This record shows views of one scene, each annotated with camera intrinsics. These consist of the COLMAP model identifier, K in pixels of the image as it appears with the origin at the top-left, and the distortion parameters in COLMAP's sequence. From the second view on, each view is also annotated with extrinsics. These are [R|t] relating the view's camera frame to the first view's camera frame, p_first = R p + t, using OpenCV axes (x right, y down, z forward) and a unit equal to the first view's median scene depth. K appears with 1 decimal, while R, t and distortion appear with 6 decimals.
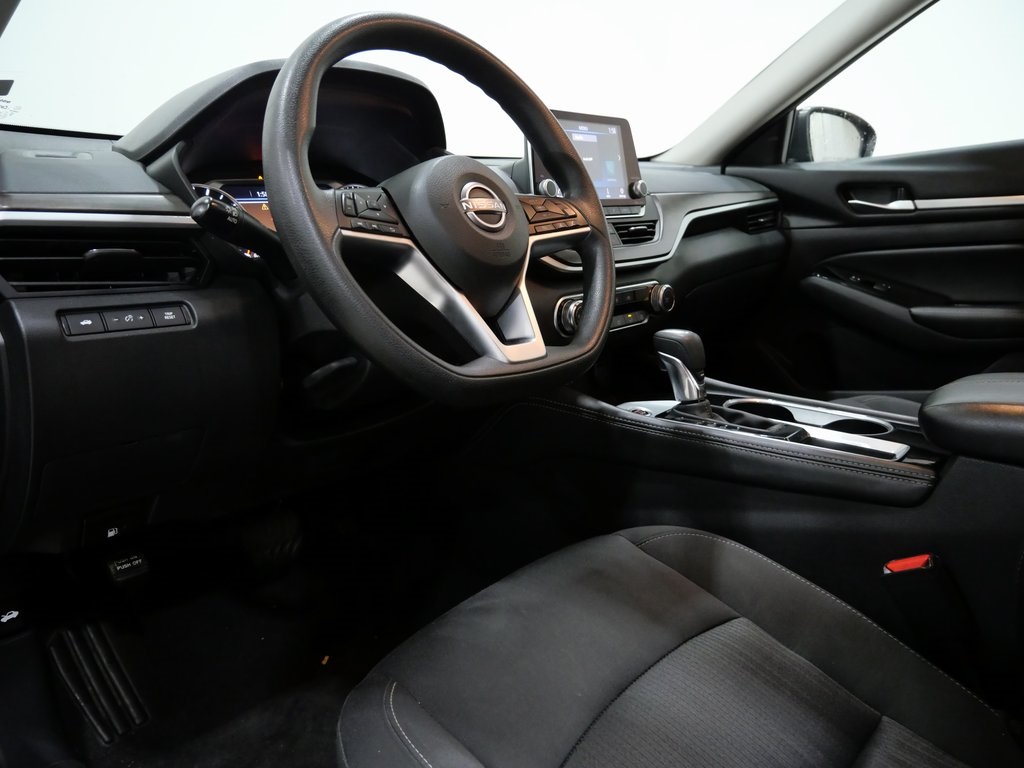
lens RADIAL K [[748.9, 0, 518.6], [0, 748.9, 375.7], [0, 0, 1]] dist [-0.025069, 0.005647]
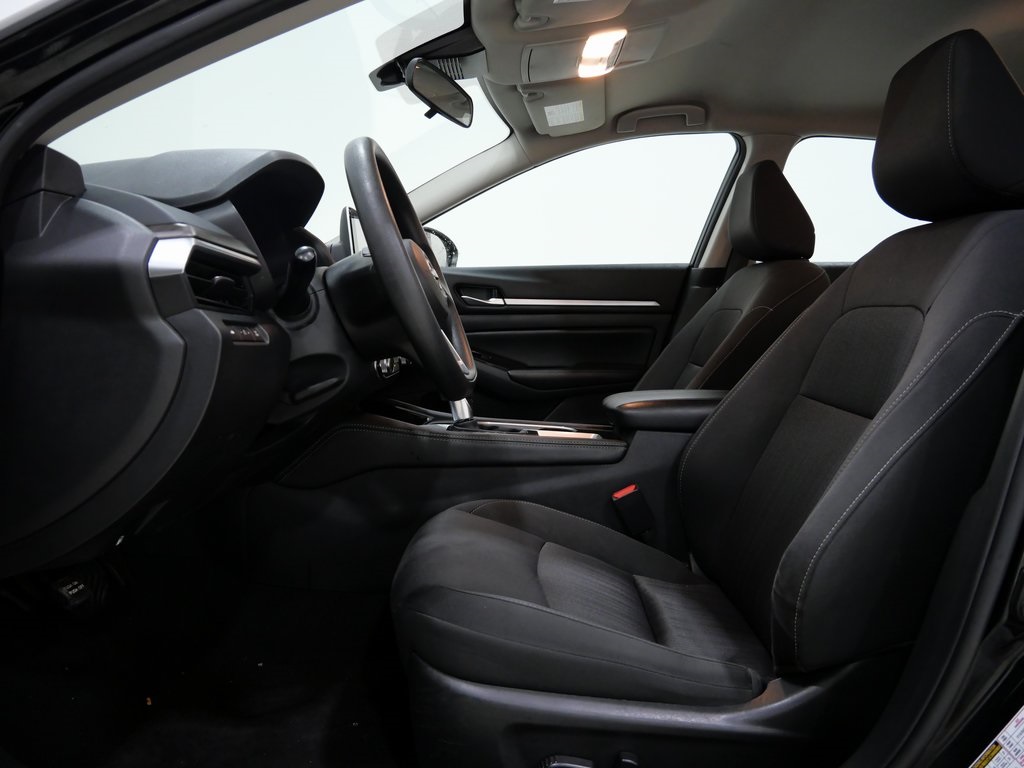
lens RADIAL K [[748.9, 0, 510.7], [0, 748.9, 383.7], [0, 0, 1]] dist [-0.025069, 0.005647]
pose [[0.754815, 0.000582, 0.655937, -0.448964], [0.079540, 0.992539, -0.092410, 0.072245], [-0.651097, 0.121926, 0.749137, -0.104156]]
